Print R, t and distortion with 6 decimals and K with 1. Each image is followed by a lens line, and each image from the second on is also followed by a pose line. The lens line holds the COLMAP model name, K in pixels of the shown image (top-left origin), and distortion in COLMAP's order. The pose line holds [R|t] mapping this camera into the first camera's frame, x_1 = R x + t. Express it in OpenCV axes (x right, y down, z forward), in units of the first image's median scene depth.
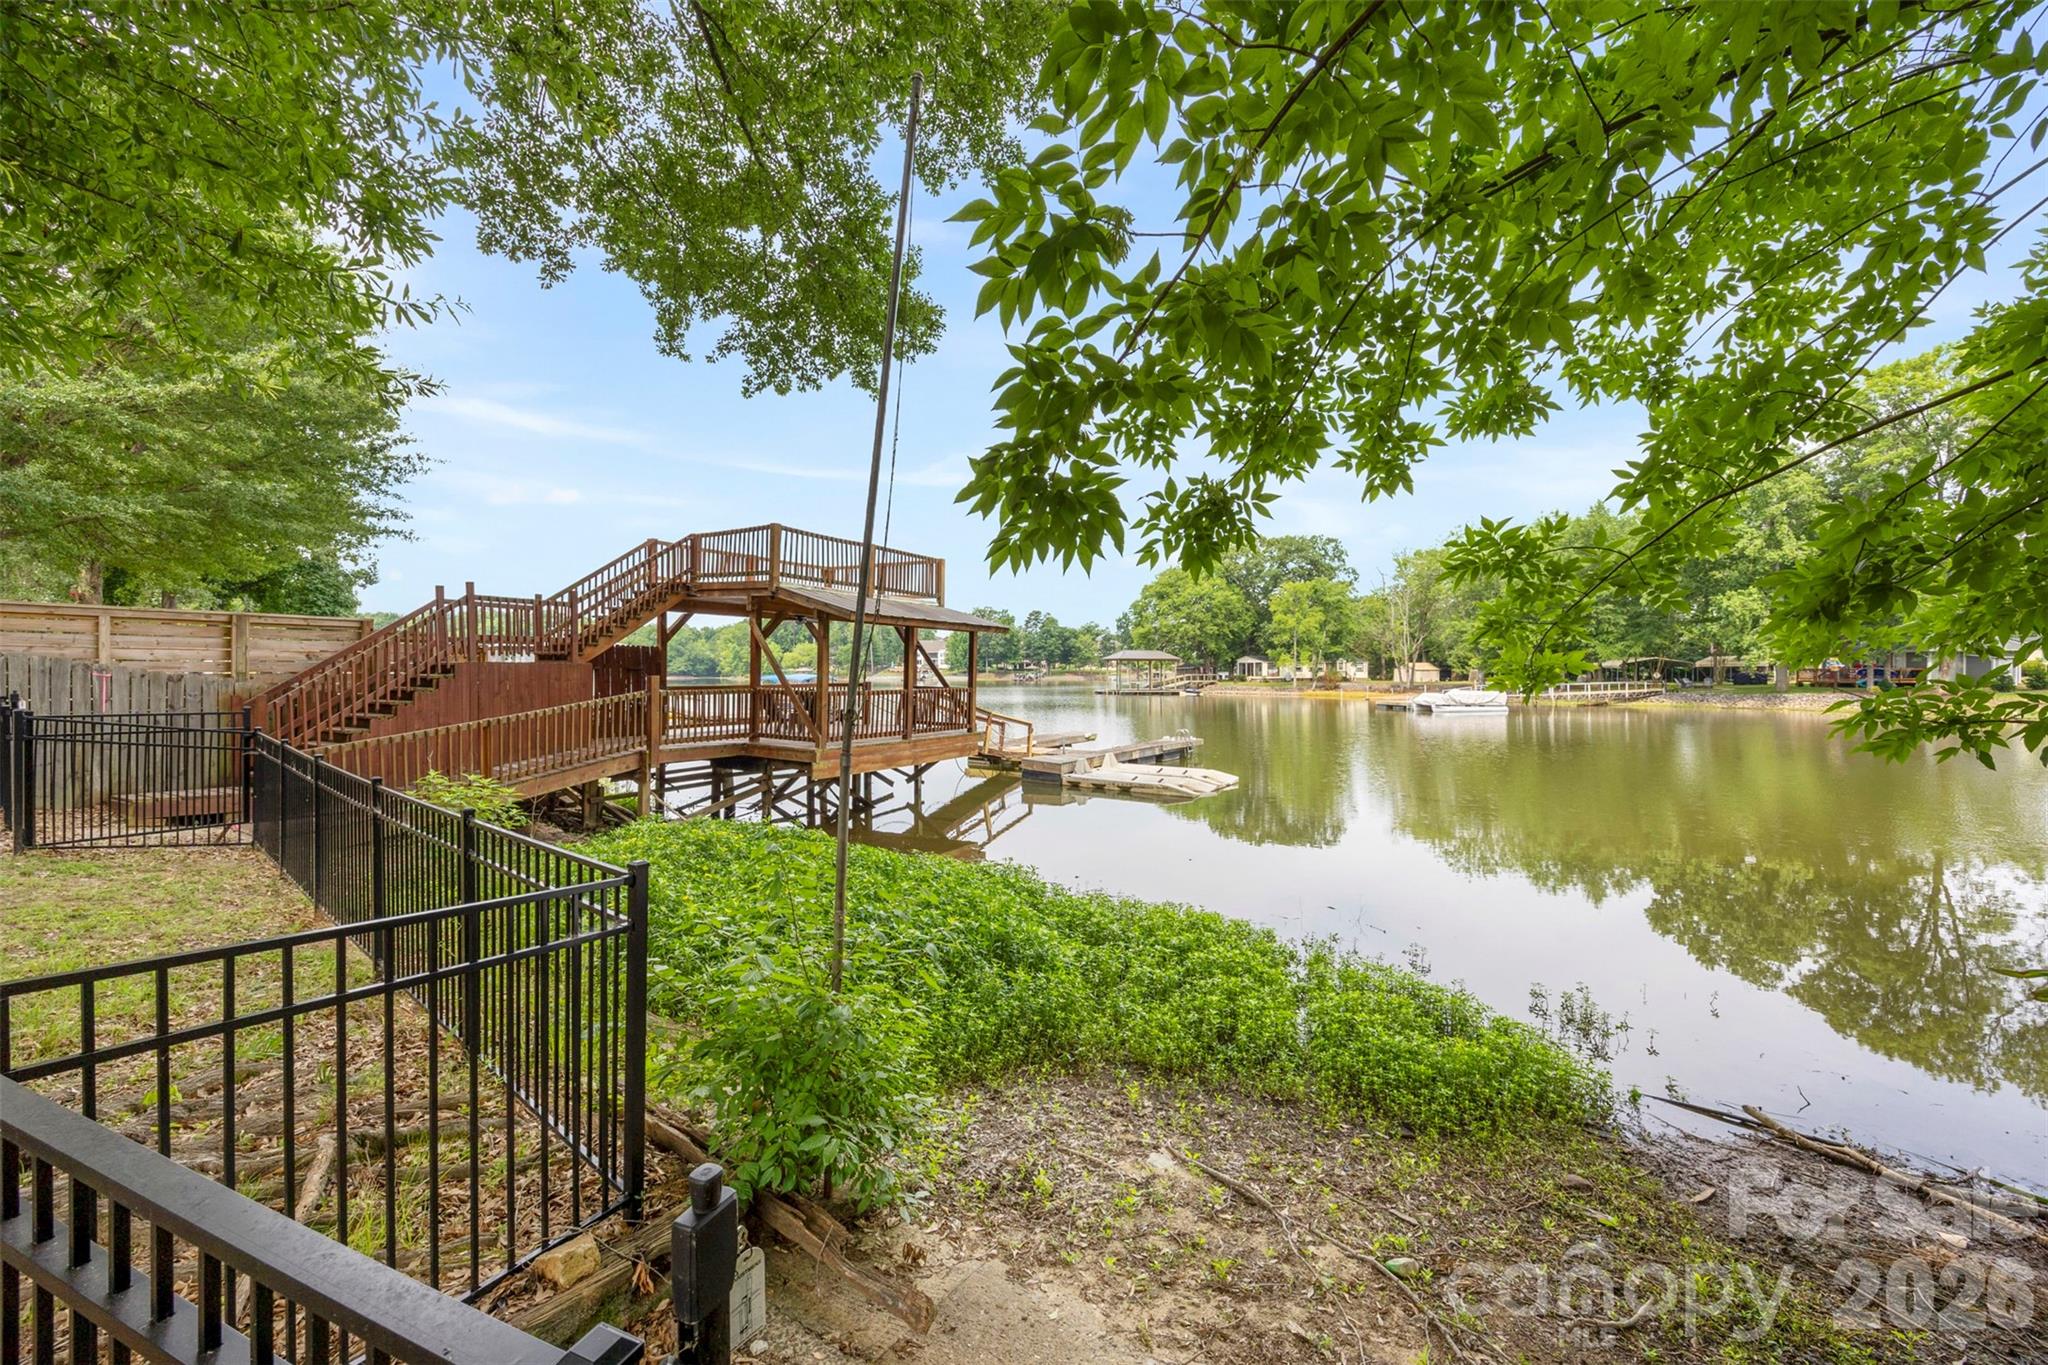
lens RADIAL K [[794.1, 0, 1017.6], [0, 794.1, 706.8], [0, 0, 1]] dist [-0.011167, 0.001427]
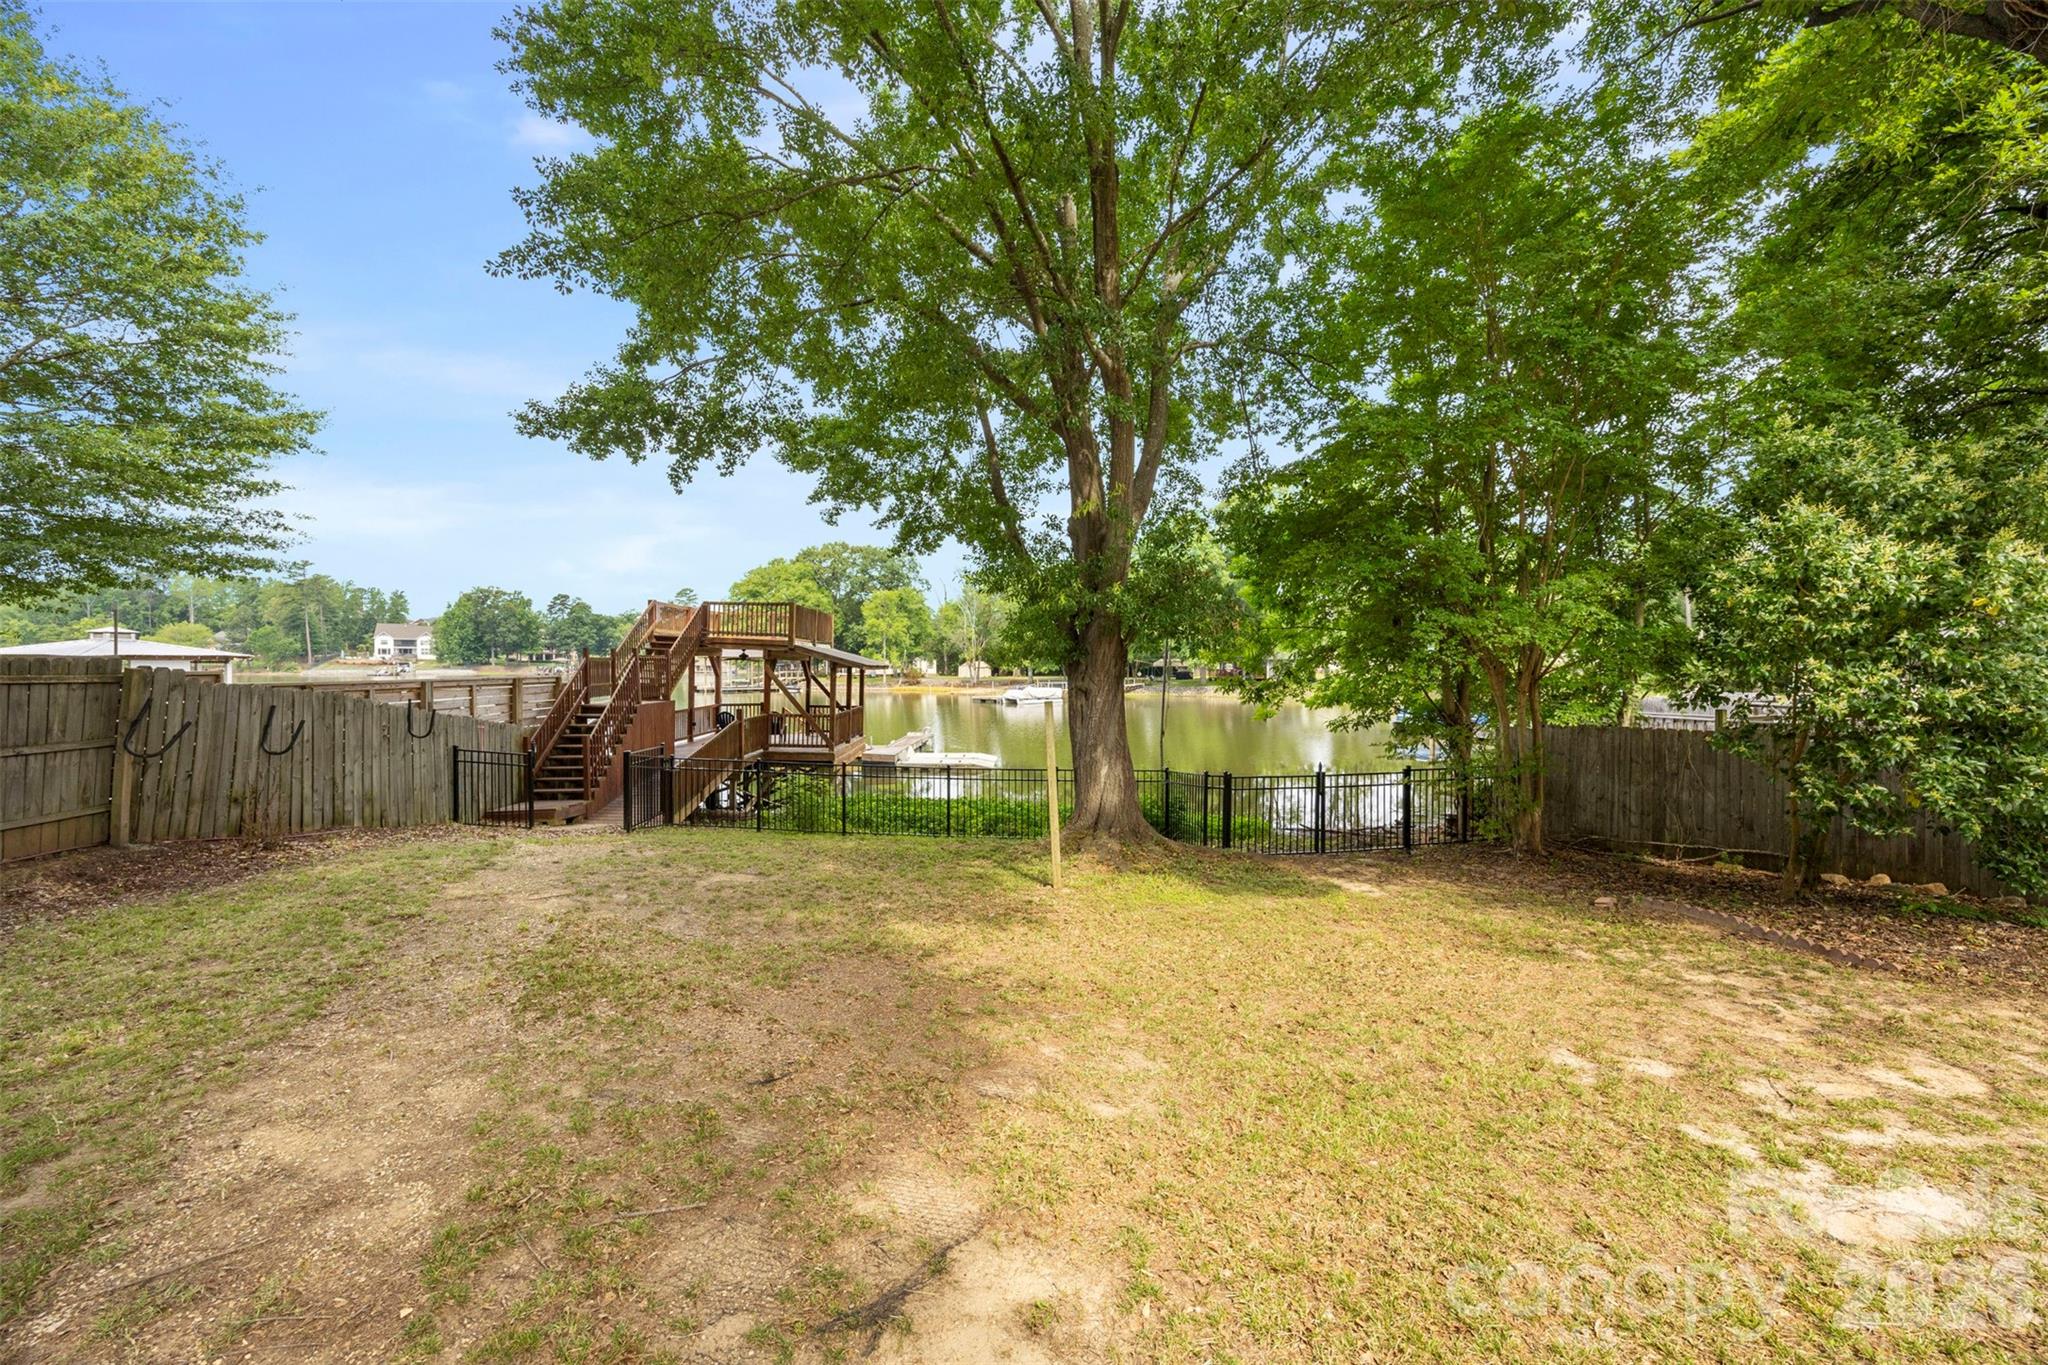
lens RADIAL K [[794.1, 0, 1061.7], [0, 794.1, 682.6], [0, 0, 1]] dist [-0.011167, 0.001427]
pose [[0.811541, -0.008885, 0.584228, -0.159713], [0.019685, 0.999733, -0.012139, -0.009729], [-0.583964, 0.021352, 0.811499, -0.098563]]
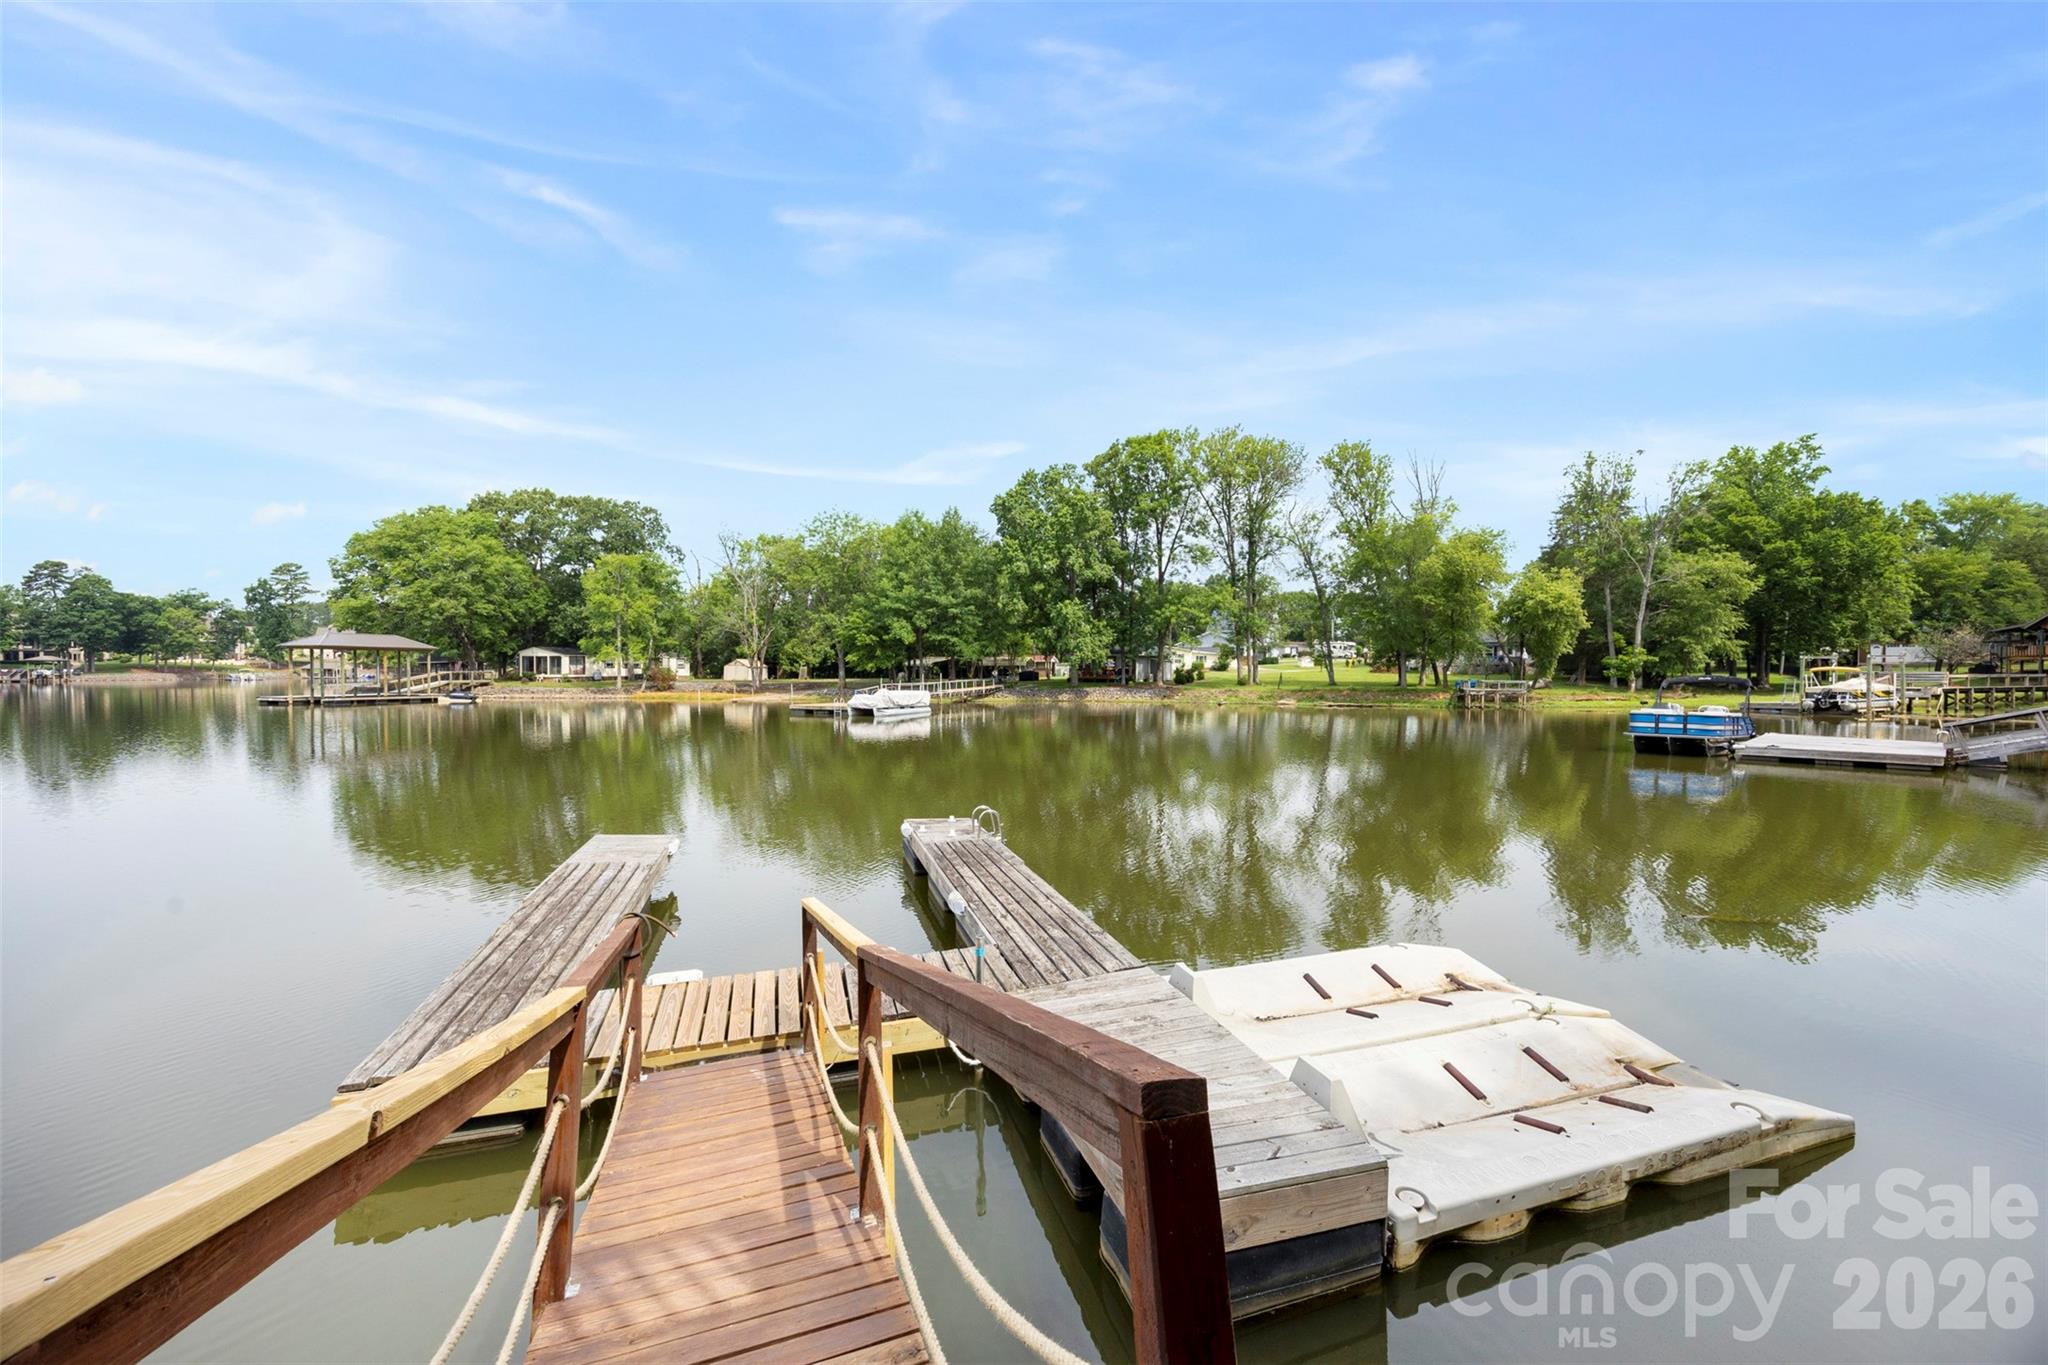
lens RADIAL K [[794.1, 0, 1061.8], [0, 794.1, 673.9], [0, 0, 1]] dist [-0.011167, 0.001427]
pose [[0.583942, -0.001342, 0.811795, -0.043112], [0.031830, 0.999268, -0.021243, -0.012296], [-0.811171, 0.038244, 0.583557, 0.284151]]
